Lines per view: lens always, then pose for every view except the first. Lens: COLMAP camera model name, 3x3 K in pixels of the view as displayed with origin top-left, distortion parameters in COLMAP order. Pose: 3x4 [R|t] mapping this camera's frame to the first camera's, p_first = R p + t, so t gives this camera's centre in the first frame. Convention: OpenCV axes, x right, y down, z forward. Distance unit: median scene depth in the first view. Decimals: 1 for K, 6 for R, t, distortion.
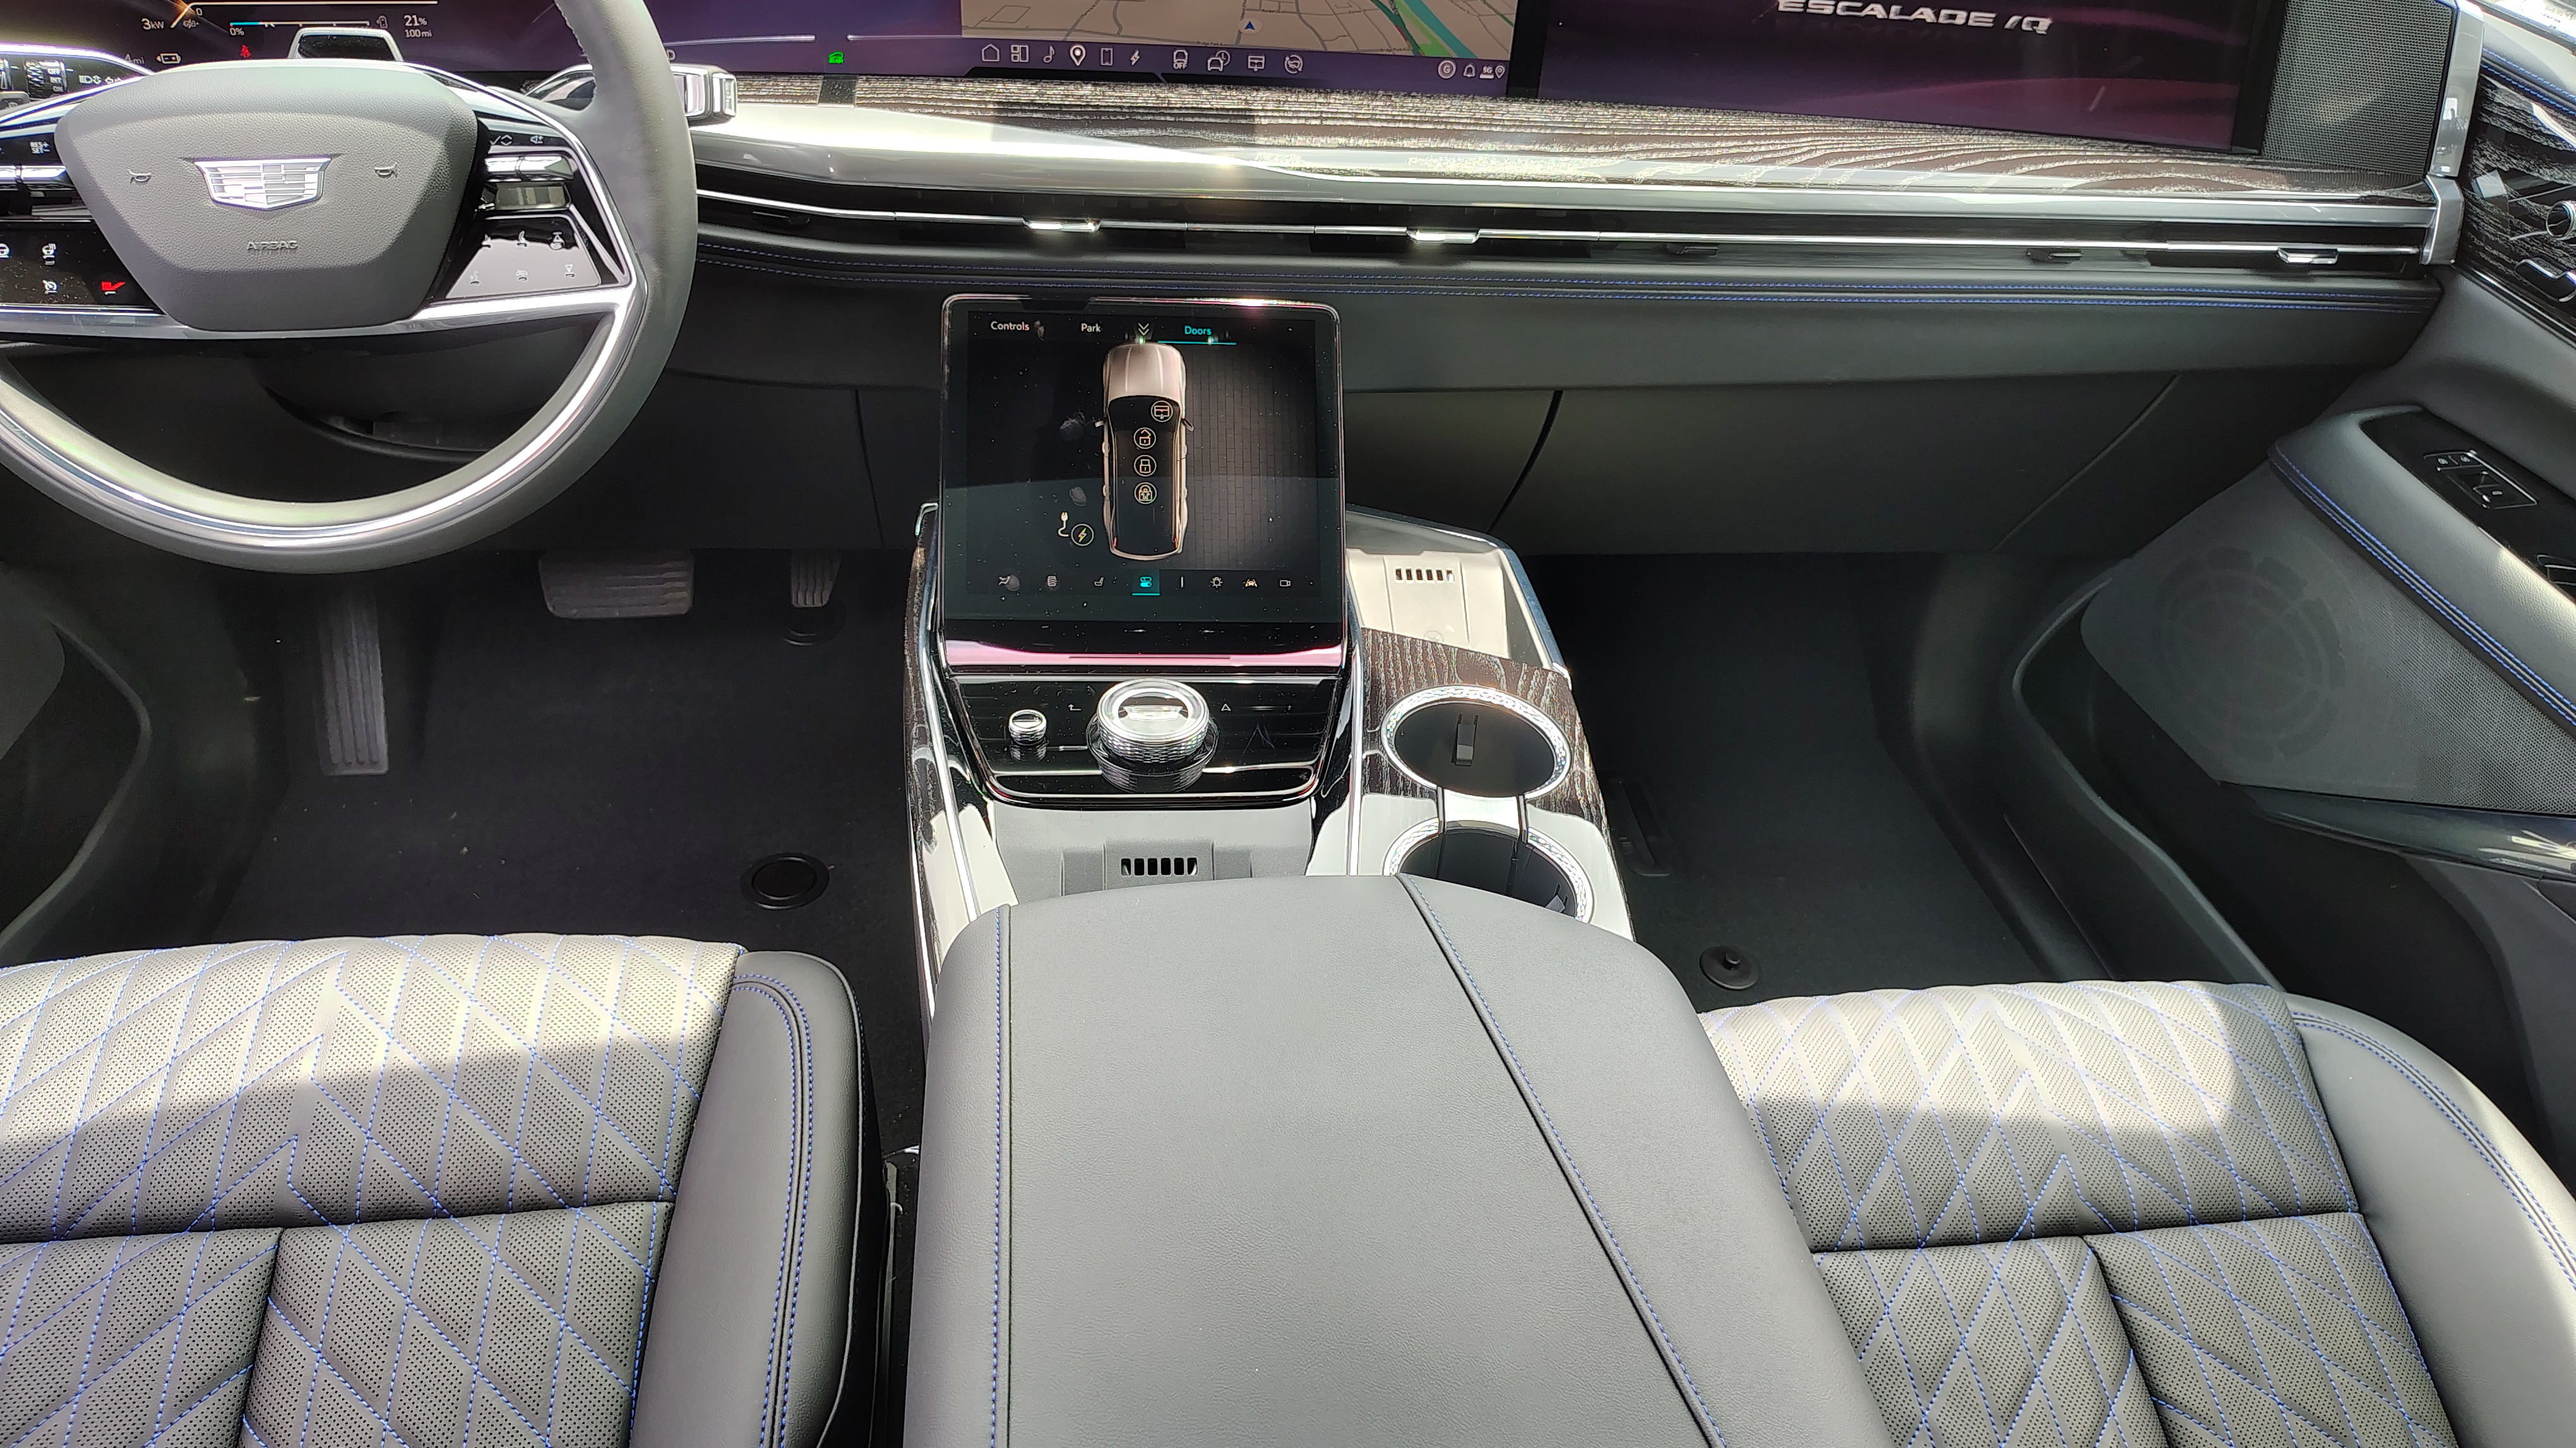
lens RADIAL K [[1771.4, 0, 1333.2], [0, 1771.4, 712.3], [0, 0, 1]] dist [0.016267, -0.018360]
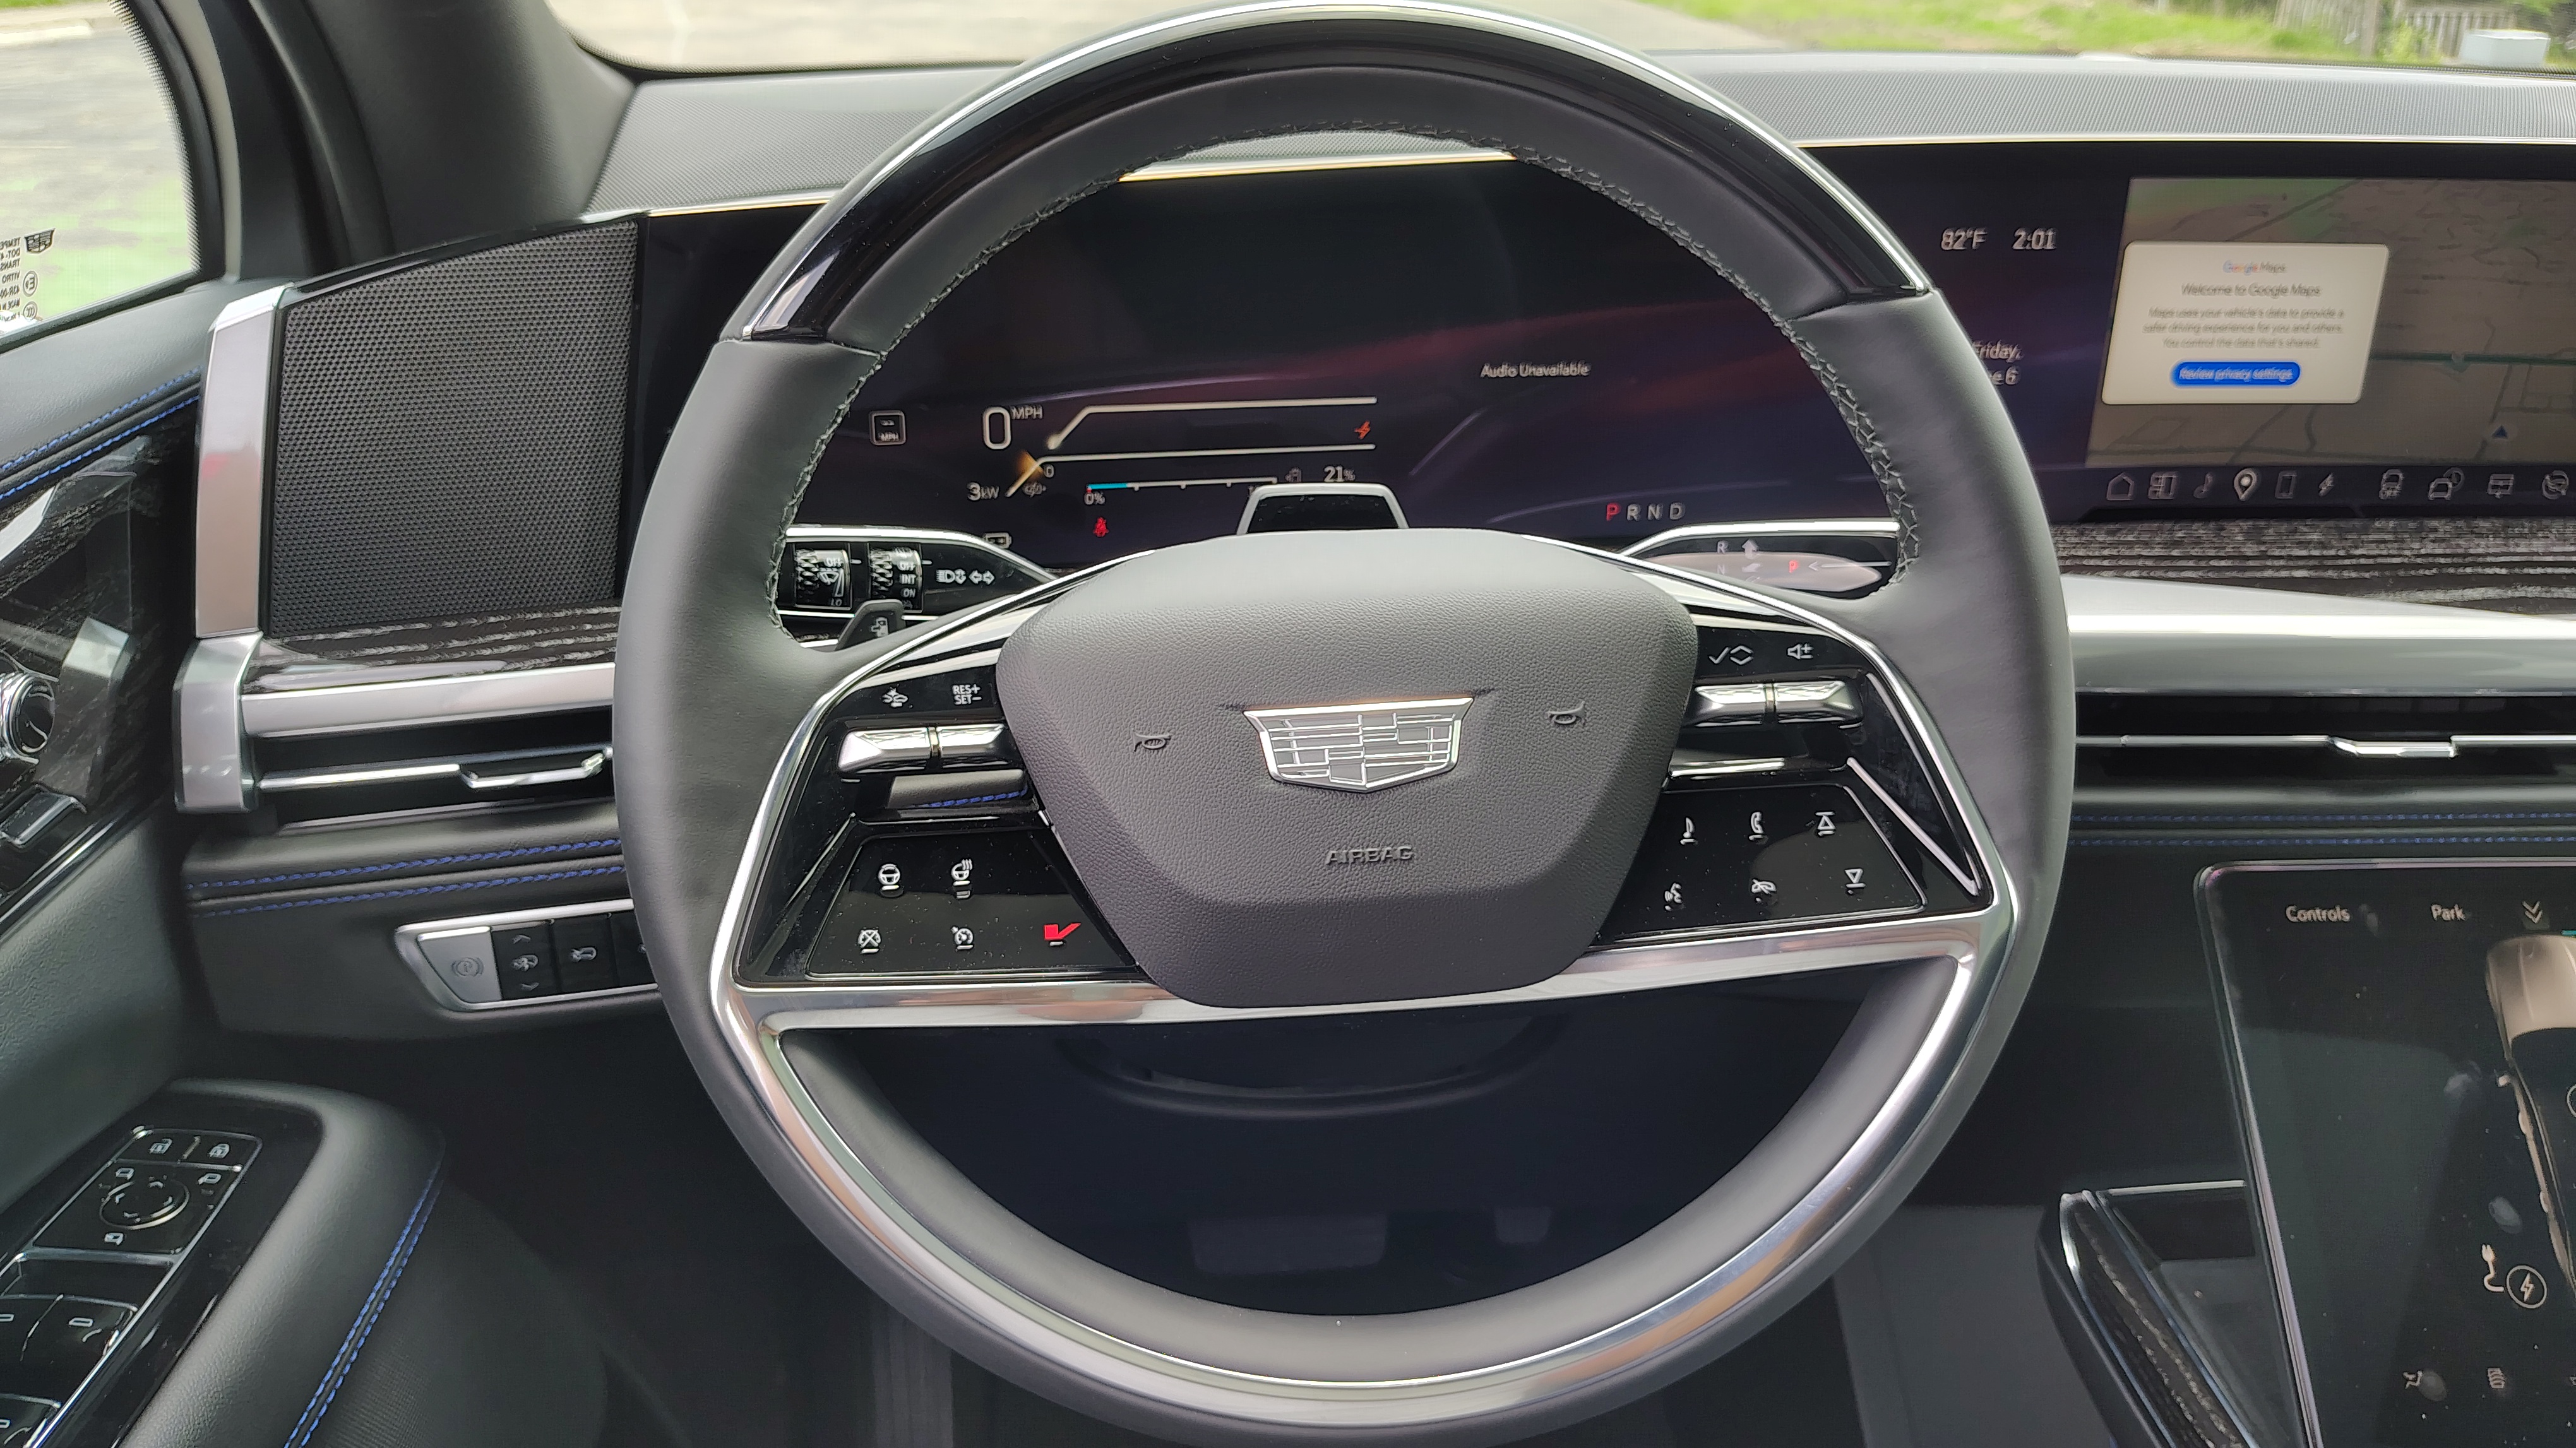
lens RADIAL K [[1811.6, 0, 1319.7], [0, 1811.6, 715.5], [0, 0, 1]] dist [-0.004781, -0.002760]
pose [[0.995686, -0.029600, -0.087937, -0.457206], [0.007671, 0.970765, -0.239911, -0.139291], [0.092468, 0.238202, 0.966804, 0.367781]]
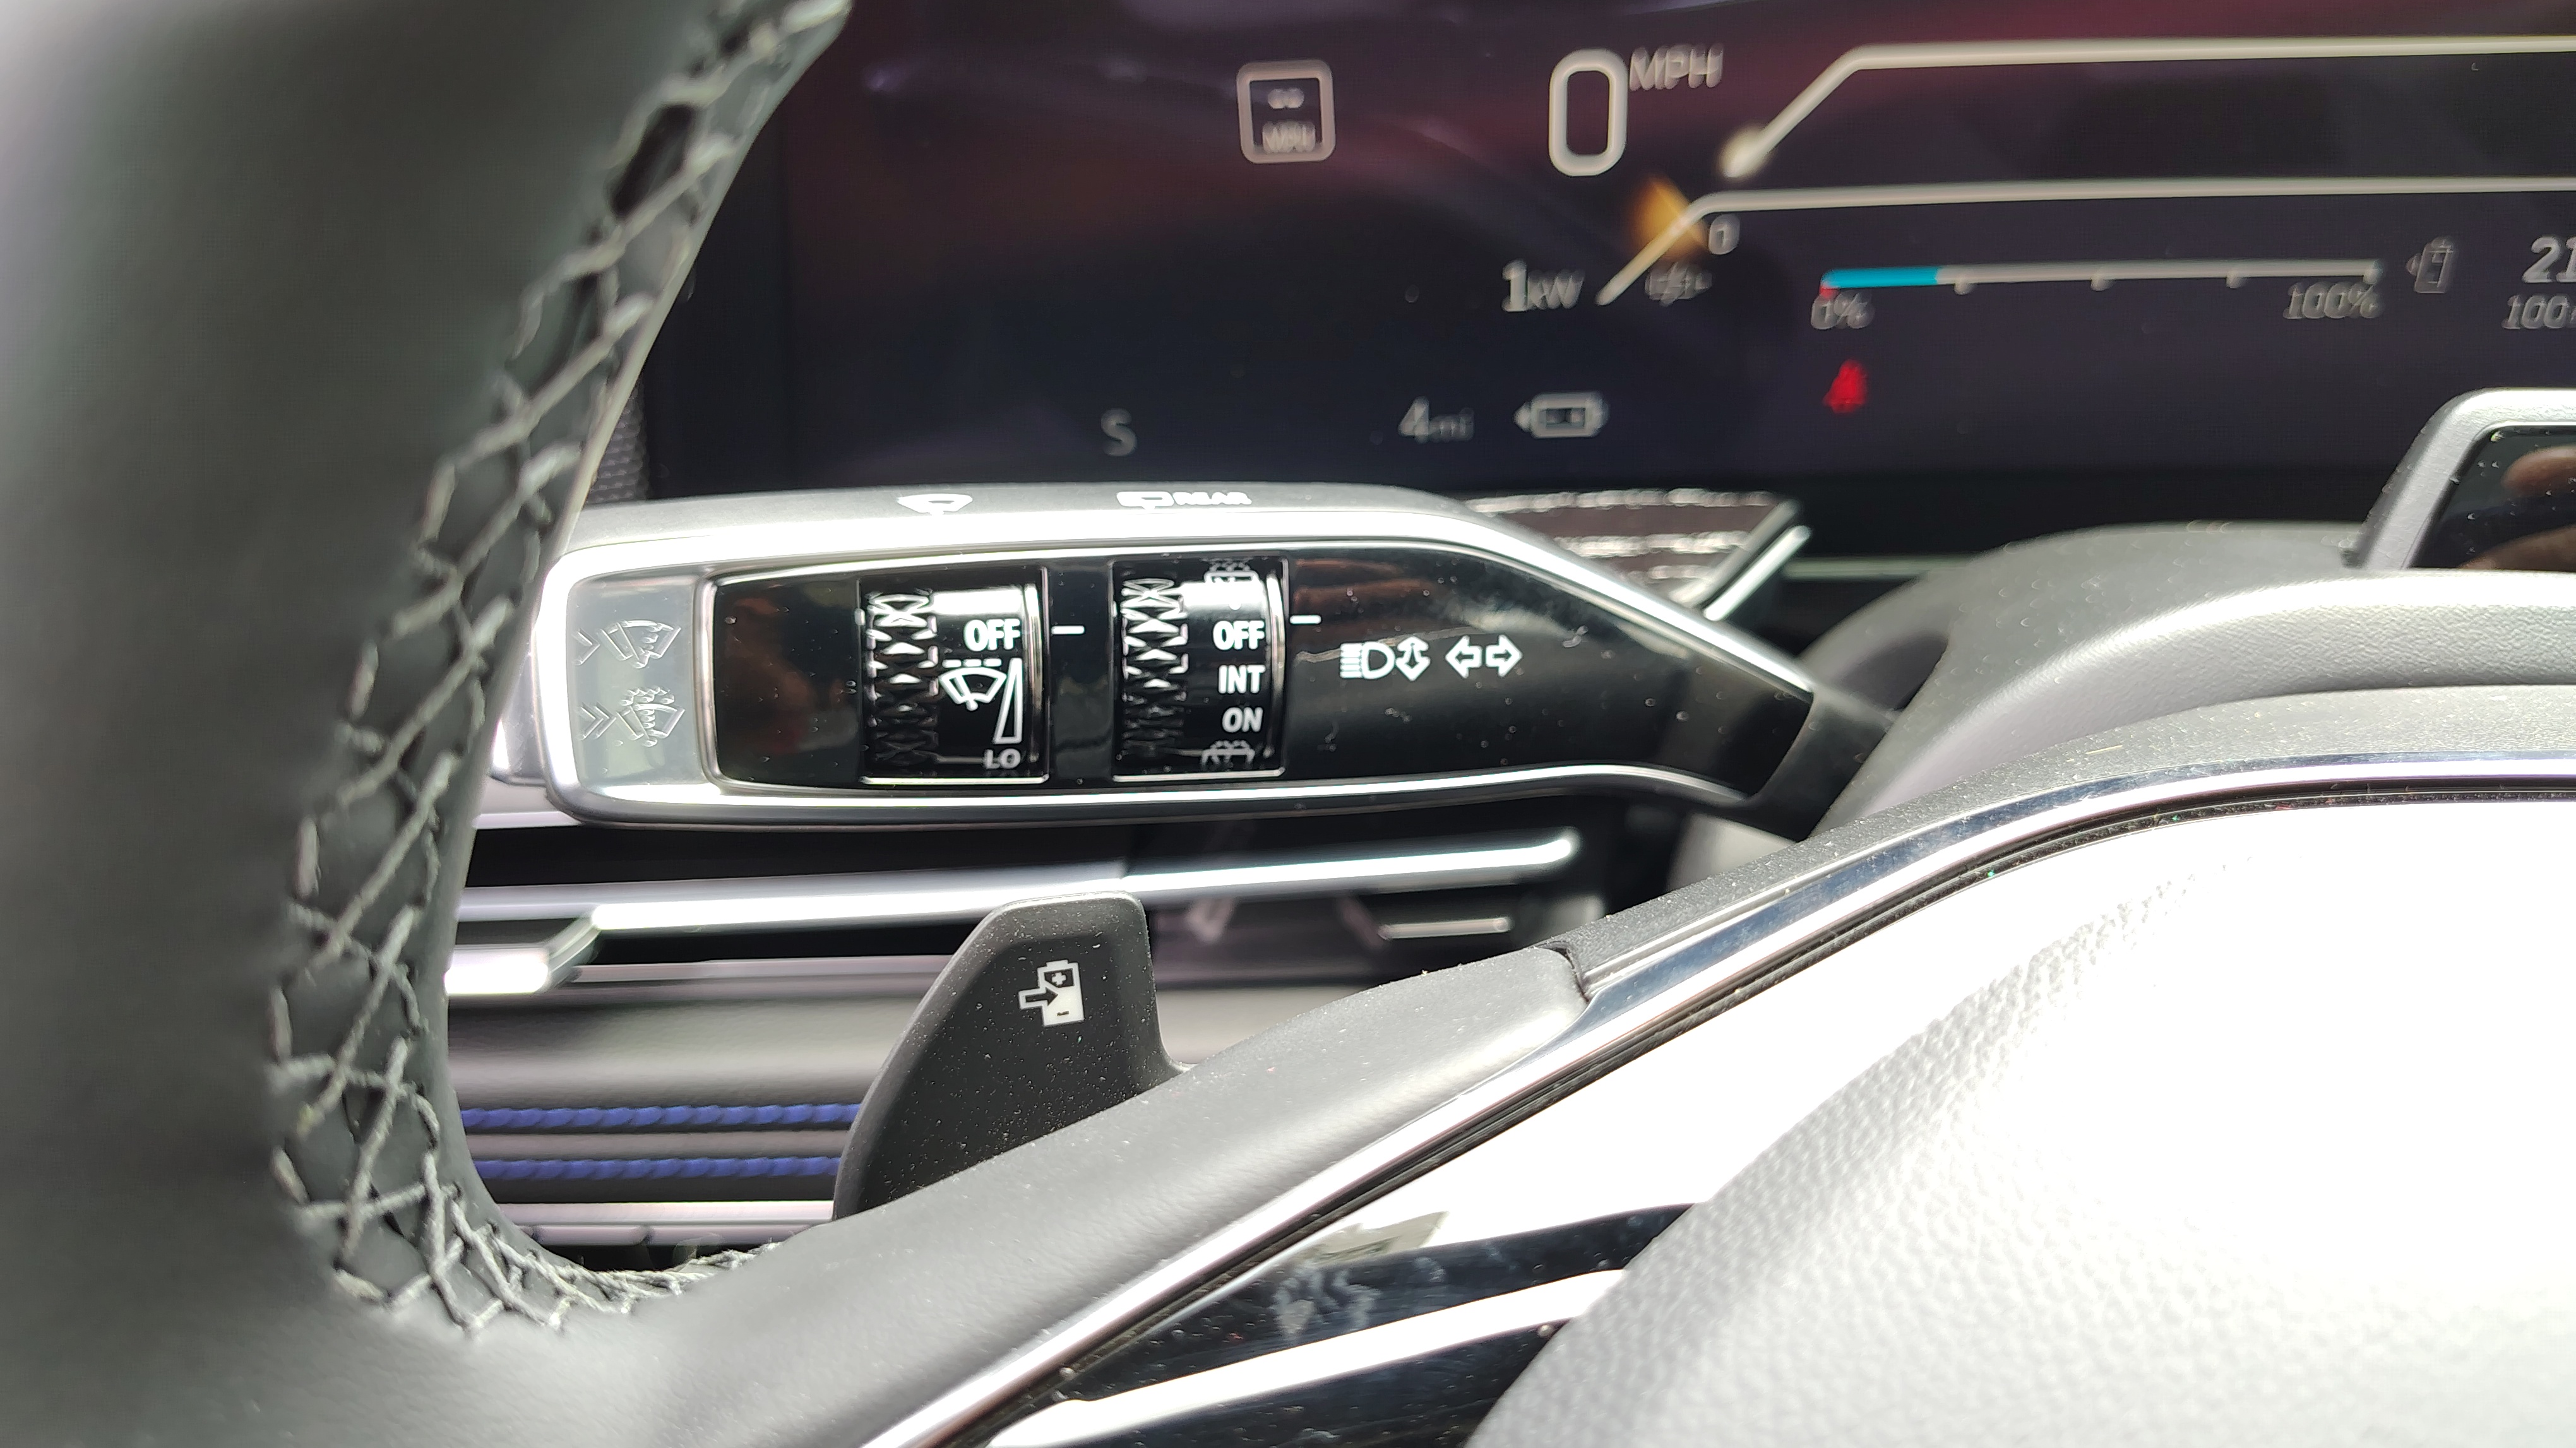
lens RADIAL K [[1811.6, 0, 1319.7], [0, 1811.6, 715.5], [0, 0, 1]] dist [-0.004781, -0.002760]
pose [[0.912806, 0.111495, -0.392879, -0.553425], [-0.117833, 0.993001, 0.008032, -0.308978], [0.391025, 0.038963, 0.919555, 0.719856]]
